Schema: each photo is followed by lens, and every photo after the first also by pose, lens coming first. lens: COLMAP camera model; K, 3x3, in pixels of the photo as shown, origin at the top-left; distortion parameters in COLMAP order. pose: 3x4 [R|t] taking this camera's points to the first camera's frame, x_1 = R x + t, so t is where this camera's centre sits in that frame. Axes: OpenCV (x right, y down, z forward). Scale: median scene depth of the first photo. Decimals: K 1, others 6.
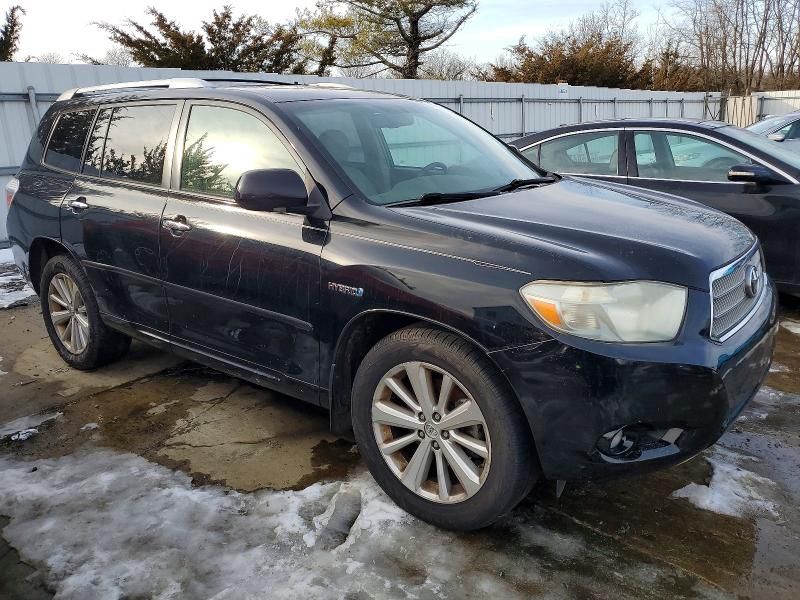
lens RADIAL K [[541.4, 0, 402.8], [0, 541.4, 296.5], [0, 0, 1]] dist [0.028611, -0.013513]
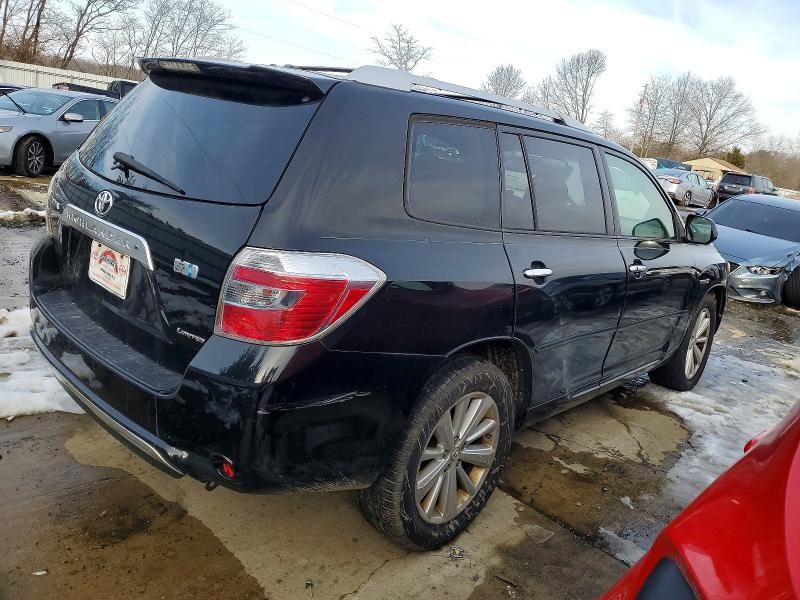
lens RADIAL K [[541.4, 0, 403.0], [0, 541.4, 301.6], [0, 0, 1]] dist [0.028611, -0.013513]
pose [[0.192232, -0.207743, 0.959109, -1.507355], [0.184224, 0.967600, 0.172659, -0.316557], [-0.963903, 0.143500, 0.224275, 1.169613]]
